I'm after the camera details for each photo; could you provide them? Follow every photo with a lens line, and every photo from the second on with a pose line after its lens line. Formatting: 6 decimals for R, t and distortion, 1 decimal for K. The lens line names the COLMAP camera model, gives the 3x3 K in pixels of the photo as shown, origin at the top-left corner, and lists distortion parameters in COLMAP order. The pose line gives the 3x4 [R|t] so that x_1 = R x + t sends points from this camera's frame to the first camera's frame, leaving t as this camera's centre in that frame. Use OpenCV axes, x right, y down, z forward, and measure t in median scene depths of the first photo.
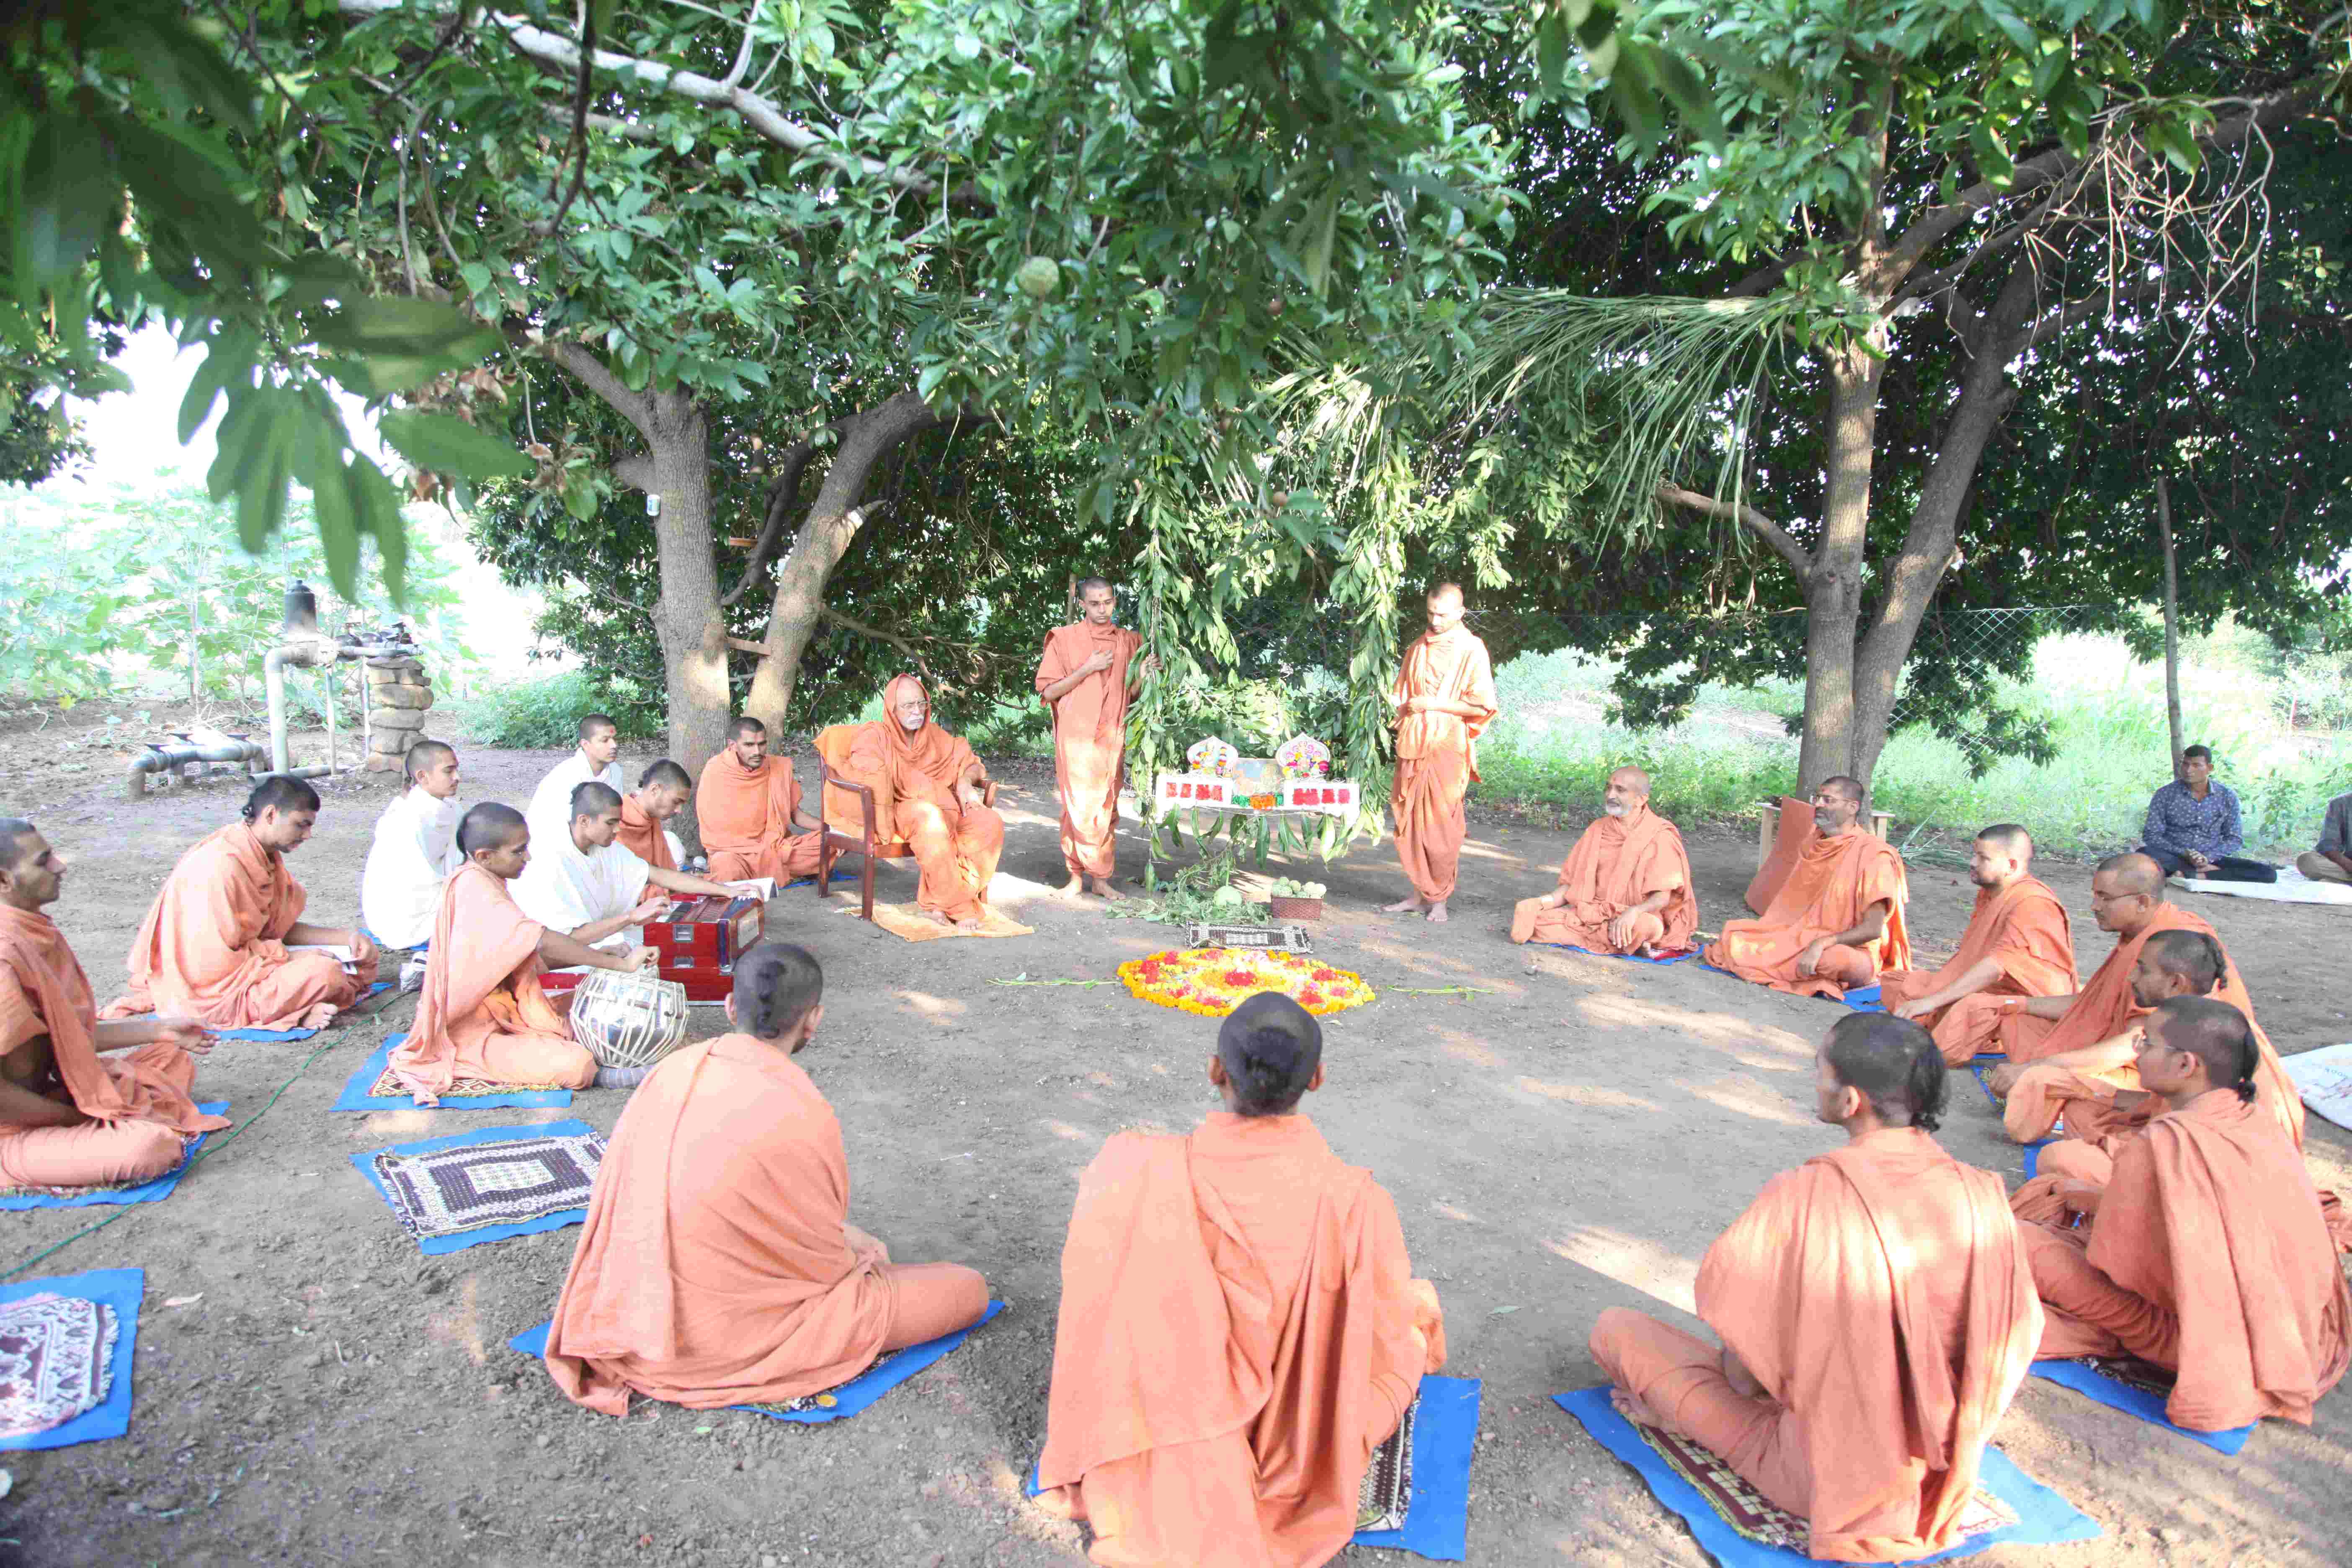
lens RADIAL K [[1897.2, 0, 1176.0], [0, 1897.2, 784.0], [0, 0, 1]] dist [-0.055871, -0.002183]
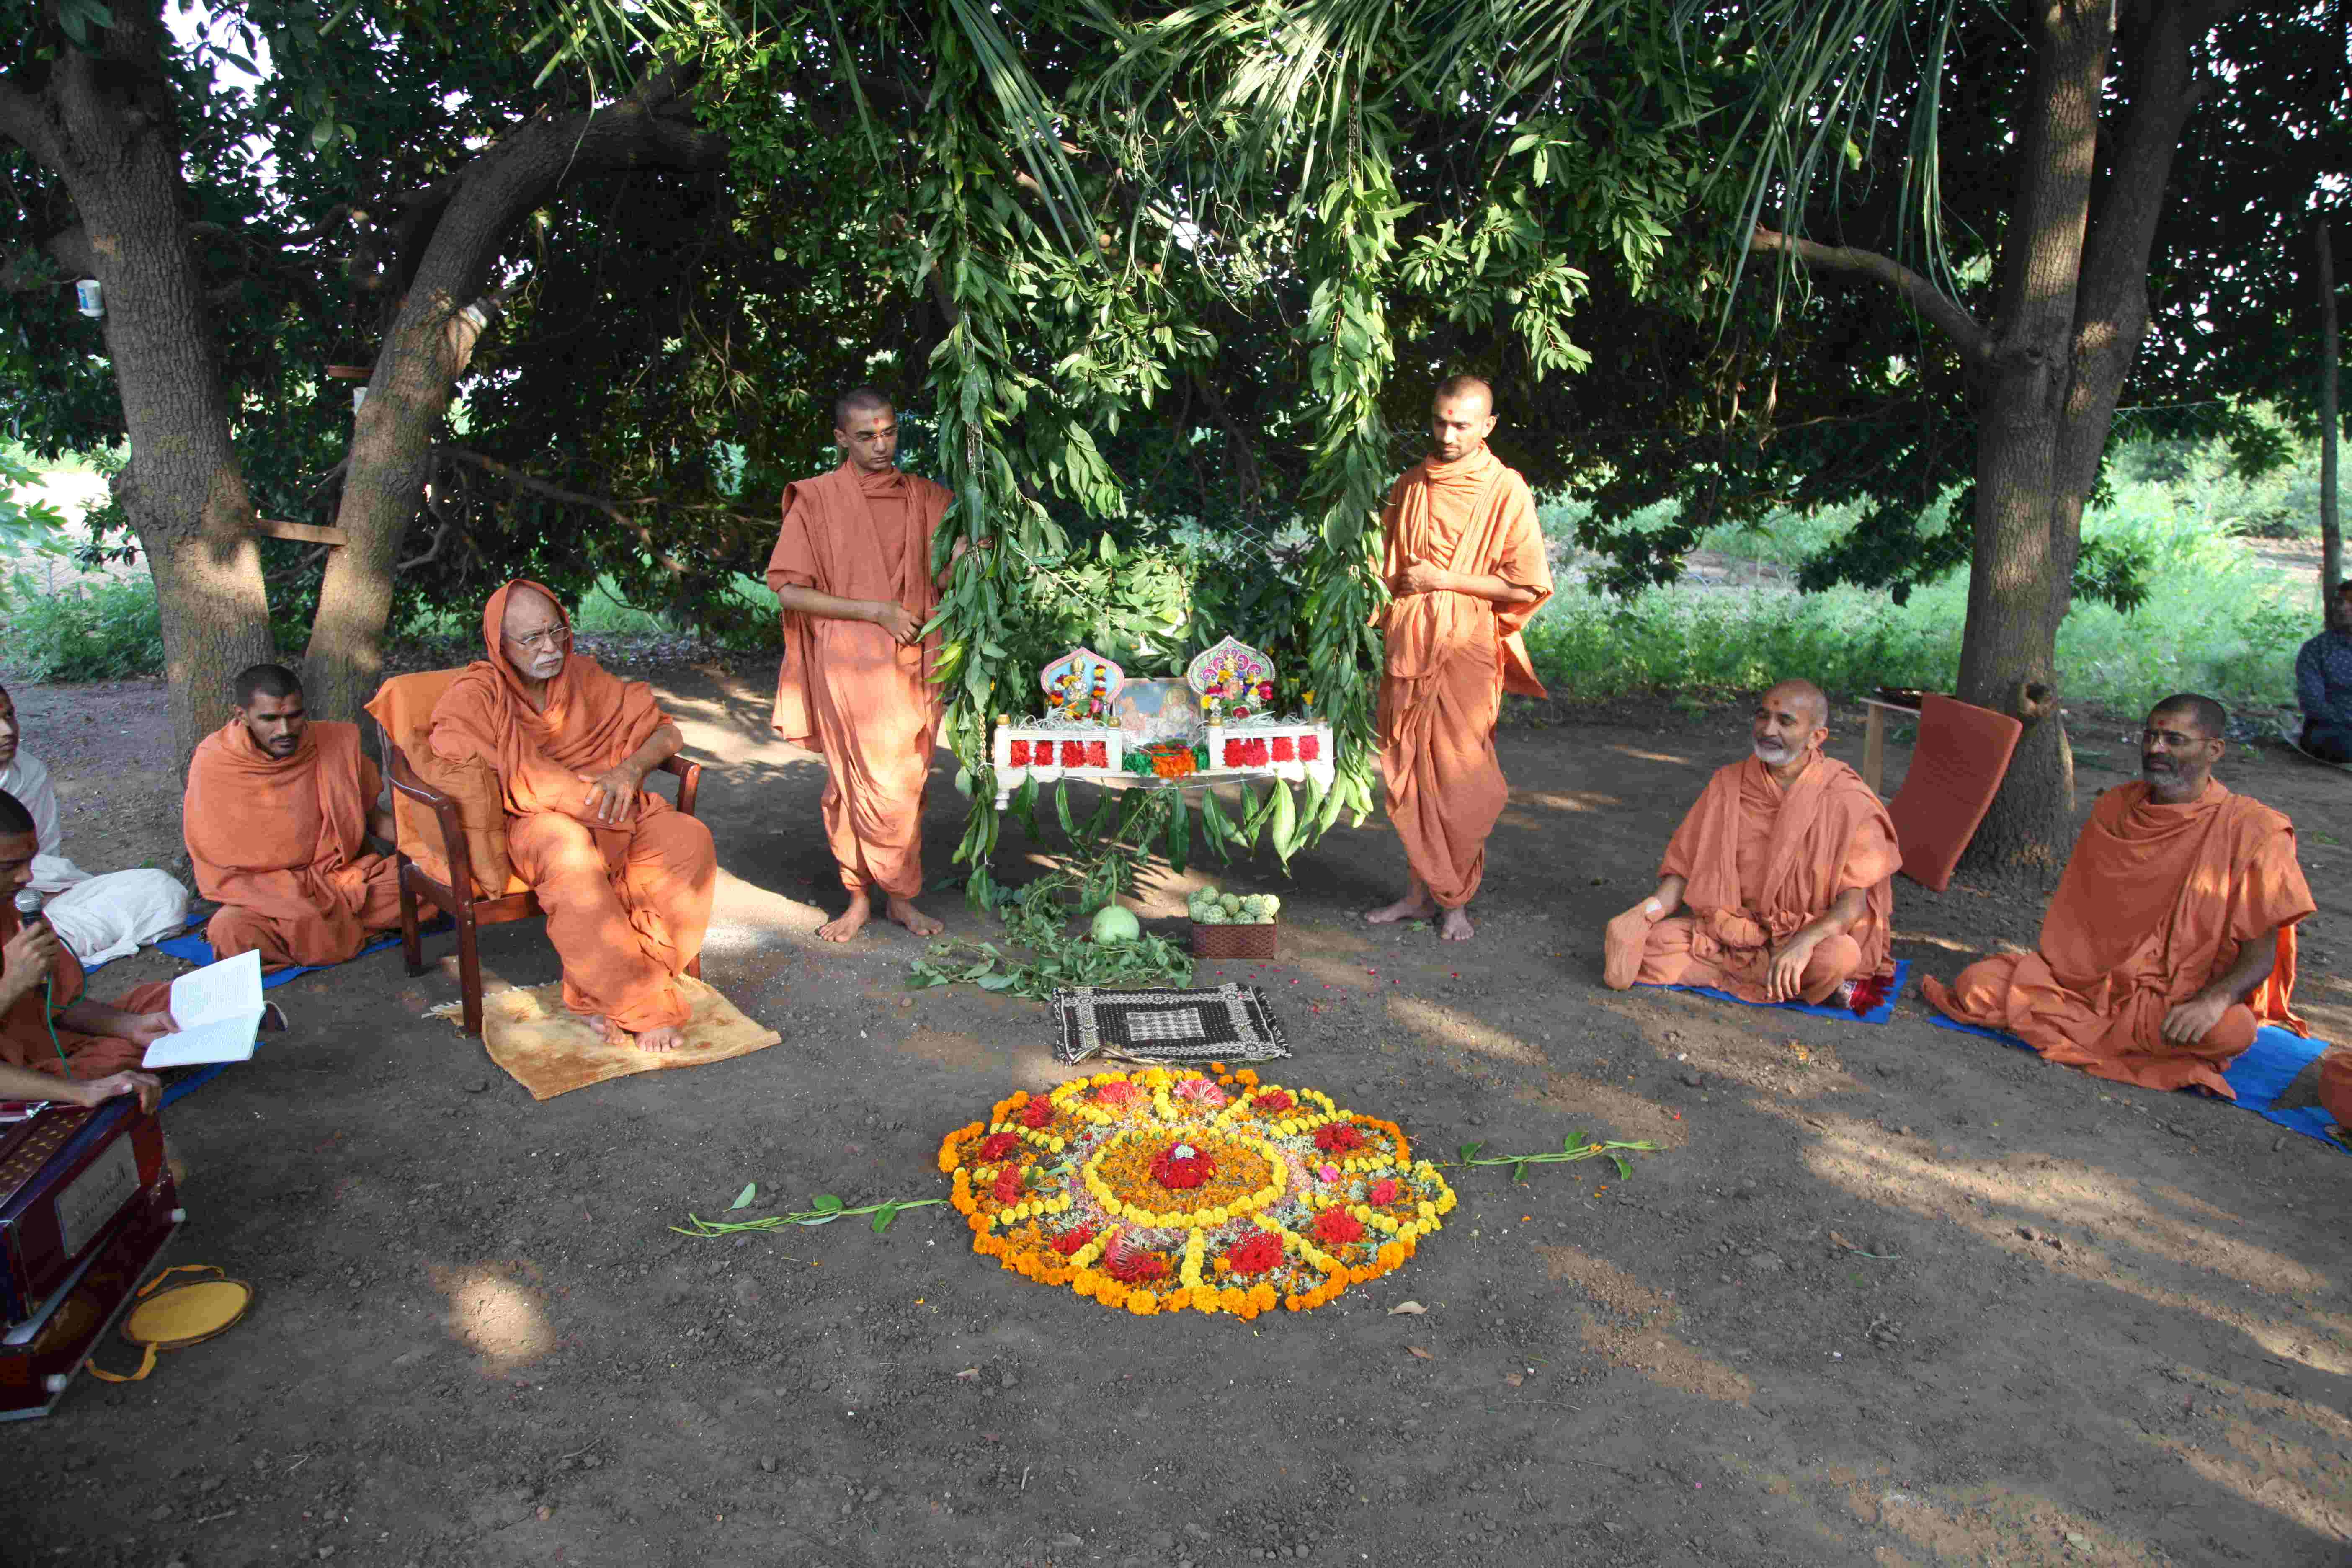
lens RADIAL K [[1897.2, 0, 1176.0], [0, 1897.2, 784.0], [0, 0, 1]] dist [-0.055871, -0.002183]
pose [[0.994569, -0.049310, 0.091662, -0.006010], [0.042025, 0.995926, 0.079780, -0.028342], [-0.095222, -0.075495, 0.992589, 0.384815]]
